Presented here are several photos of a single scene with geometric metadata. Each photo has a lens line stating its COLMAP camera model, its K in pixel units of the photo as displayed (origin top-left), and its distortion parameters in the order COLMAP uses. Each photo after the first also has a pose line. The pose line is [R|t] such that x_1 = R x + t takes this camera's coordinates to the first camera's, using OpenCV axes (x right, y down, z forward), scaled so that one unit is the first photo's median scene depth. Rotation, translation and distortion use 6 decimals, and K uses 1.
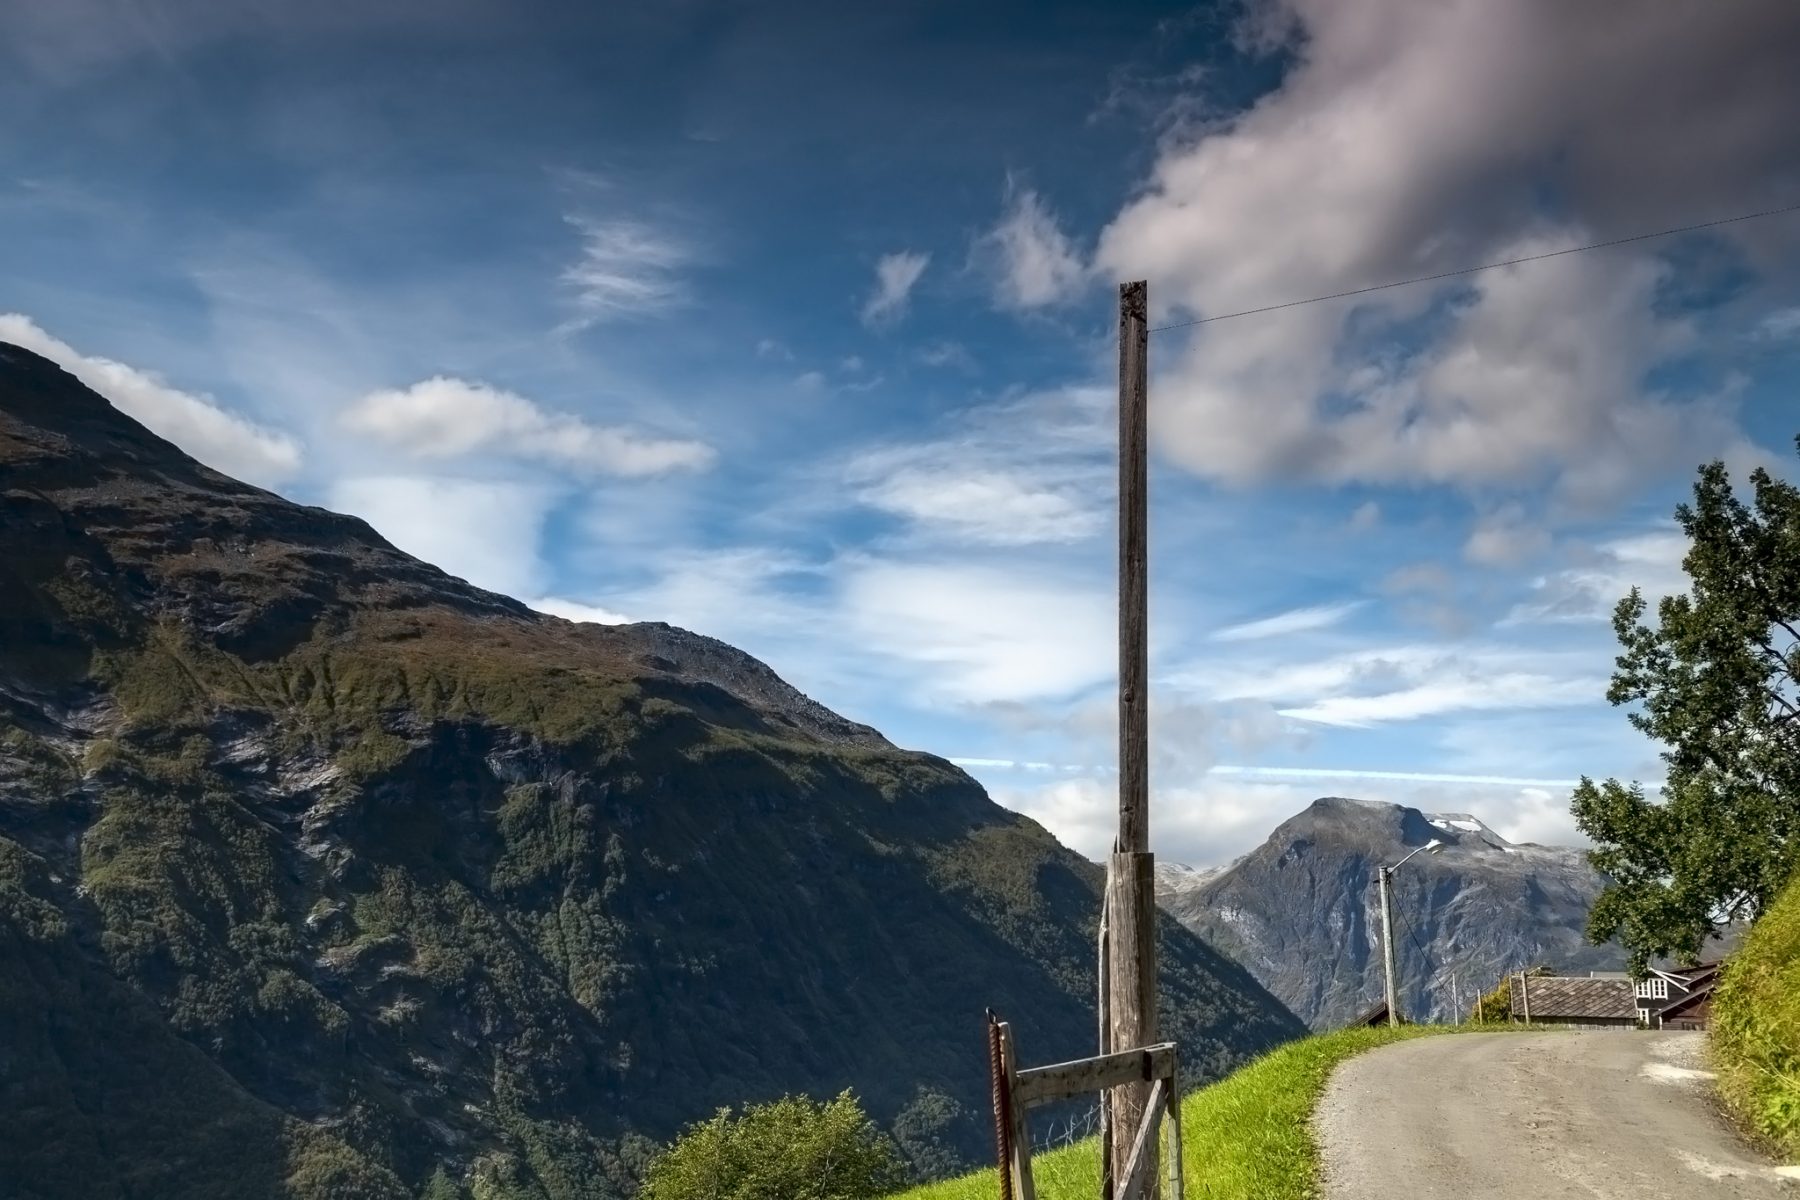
lens RADIAL K [[1922.9, 0, 834.1], [0, 1922.9, 600.7], [0, 0, 1]] dist [0.028595, 0.002522]
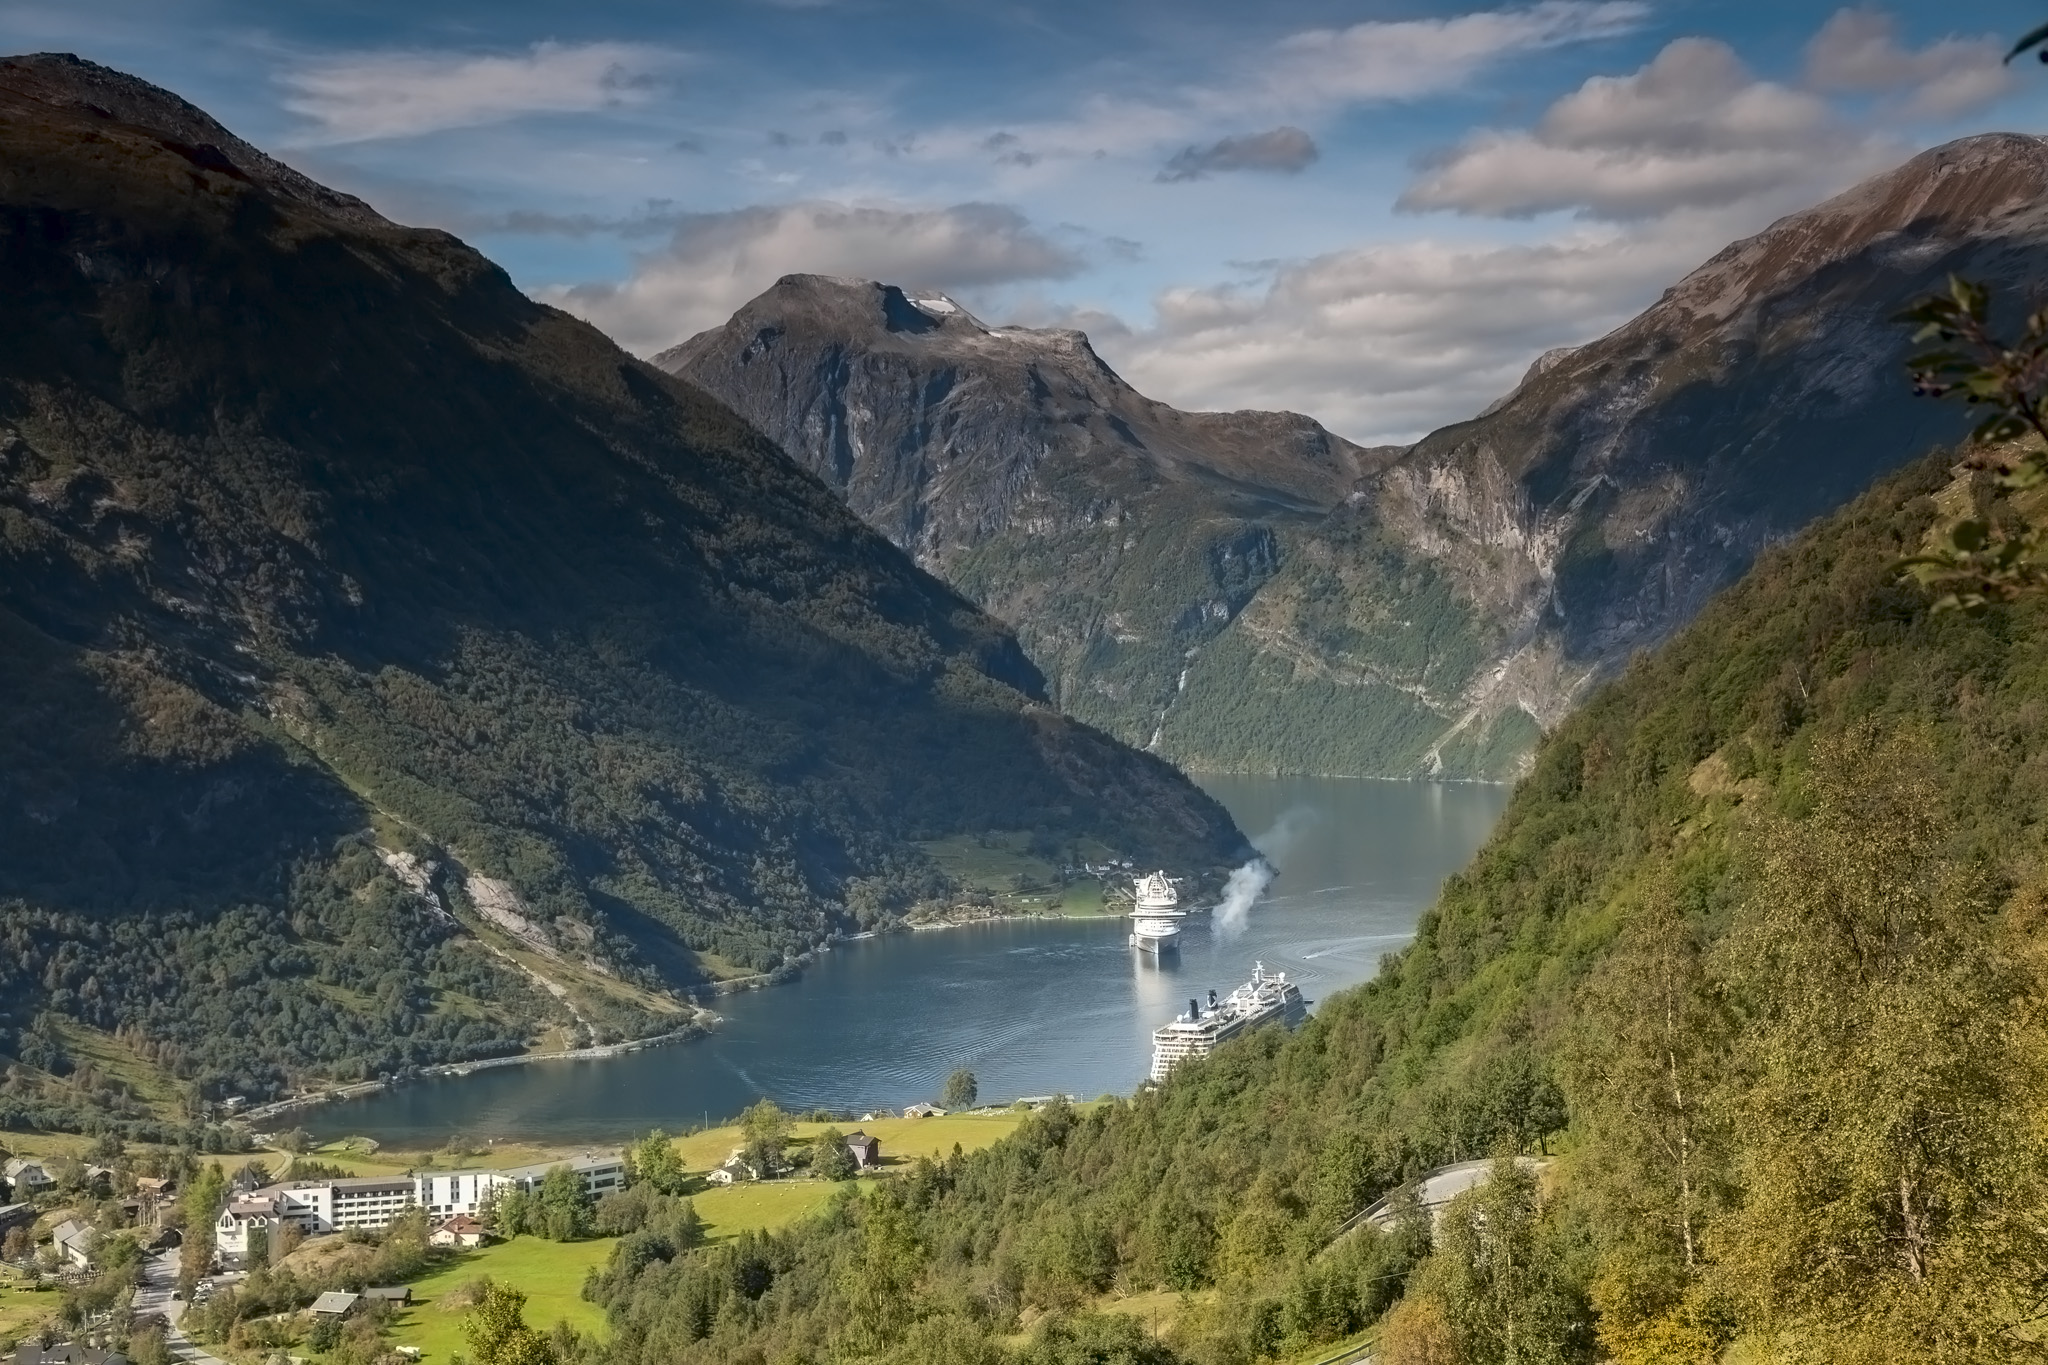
lens RADIAL K [[2785.8, 0, 1011.1], [0, 2785.8, 679.8], [0, 0, 1]] dist [0.026431, -0.014897]
pose [[0.918845, -0.066724, 0.388937, -0.264964], [-0.031934, 0.969797, 0.241815, -0.037278], [-0.393324, -0.234611, 0.888962, -0.225583]]
